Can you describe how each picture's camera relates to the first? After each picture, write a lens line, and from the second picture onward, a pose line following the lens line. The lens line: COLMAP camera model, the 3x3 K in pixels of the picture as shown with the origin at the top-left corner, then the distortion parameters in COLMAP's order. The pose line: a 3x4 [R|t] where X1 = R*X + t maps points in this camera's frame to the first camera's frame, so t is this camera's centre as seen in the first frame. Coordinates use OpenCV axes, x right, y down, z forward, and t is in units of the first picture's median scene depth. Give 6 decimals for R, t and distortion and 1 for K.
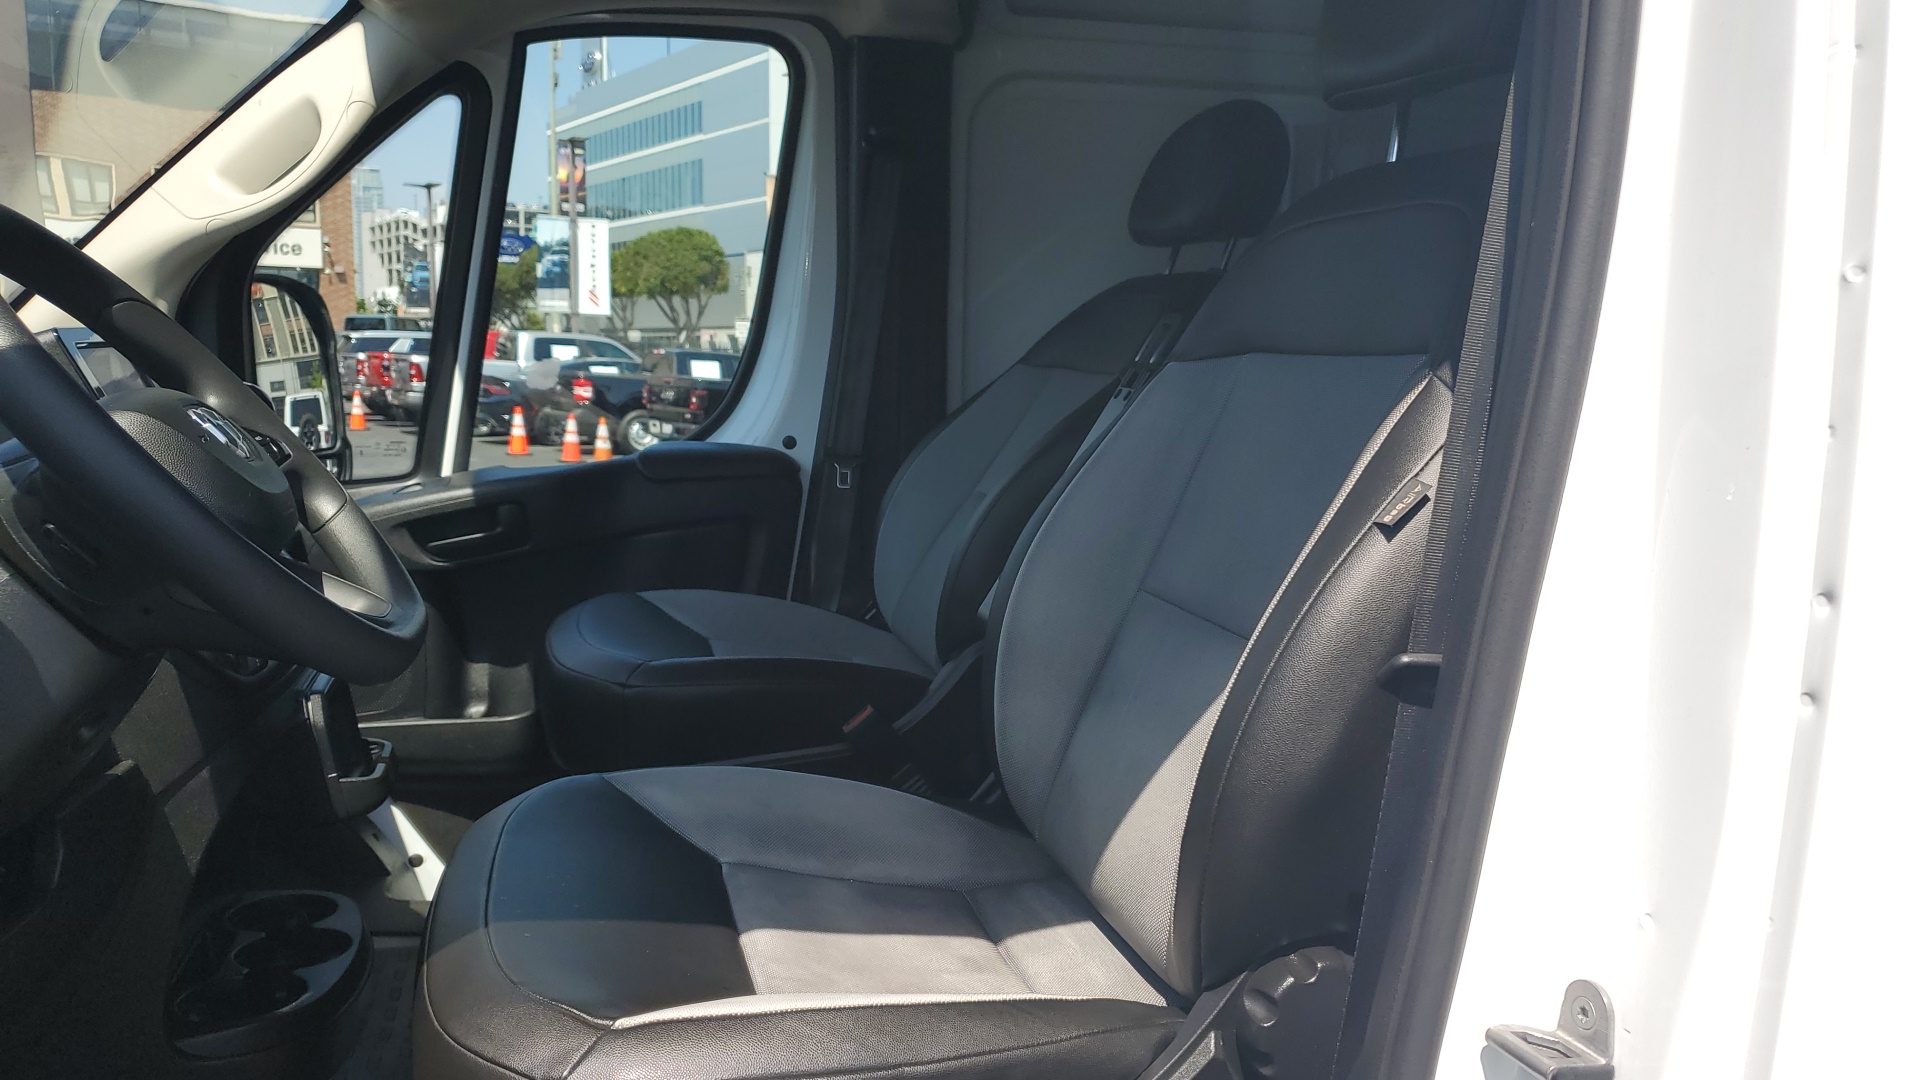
lens RADIAL K [[1485.3, 0, 962.4], [0, 1485.3, 548.2], [0, 0, 1]] dist [0.013739, -0.000842]
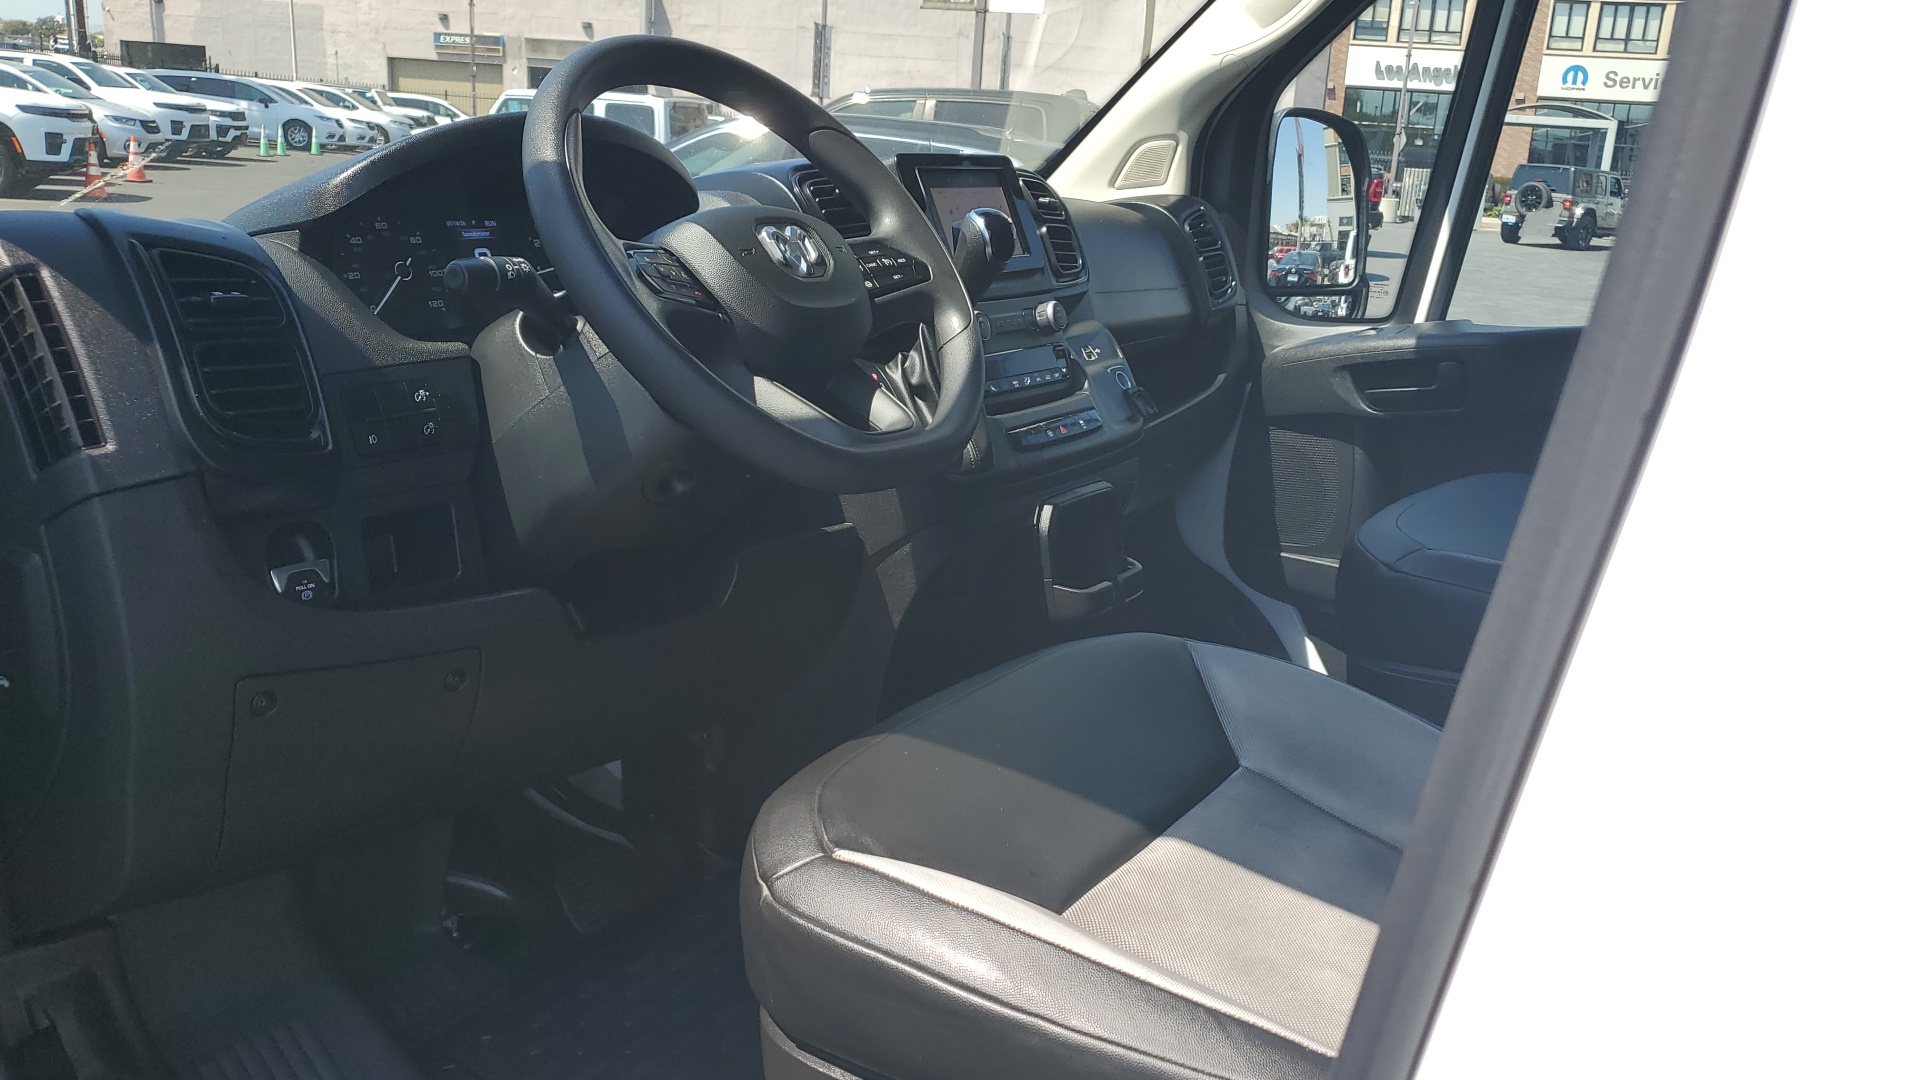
lens RADIAL K [[1485.3, 0, 962.4], [0, 1485.3, 548.2], [0, 0, 1]] dist [0.013739, -0.000842]
pose [[0.664505, 0.218503, -0.714626, 0.194143], [-0.142403, 0.975799, 0.165943, -0.026223], [0.733590, -0.008505, 0.679539, 0.137050]]
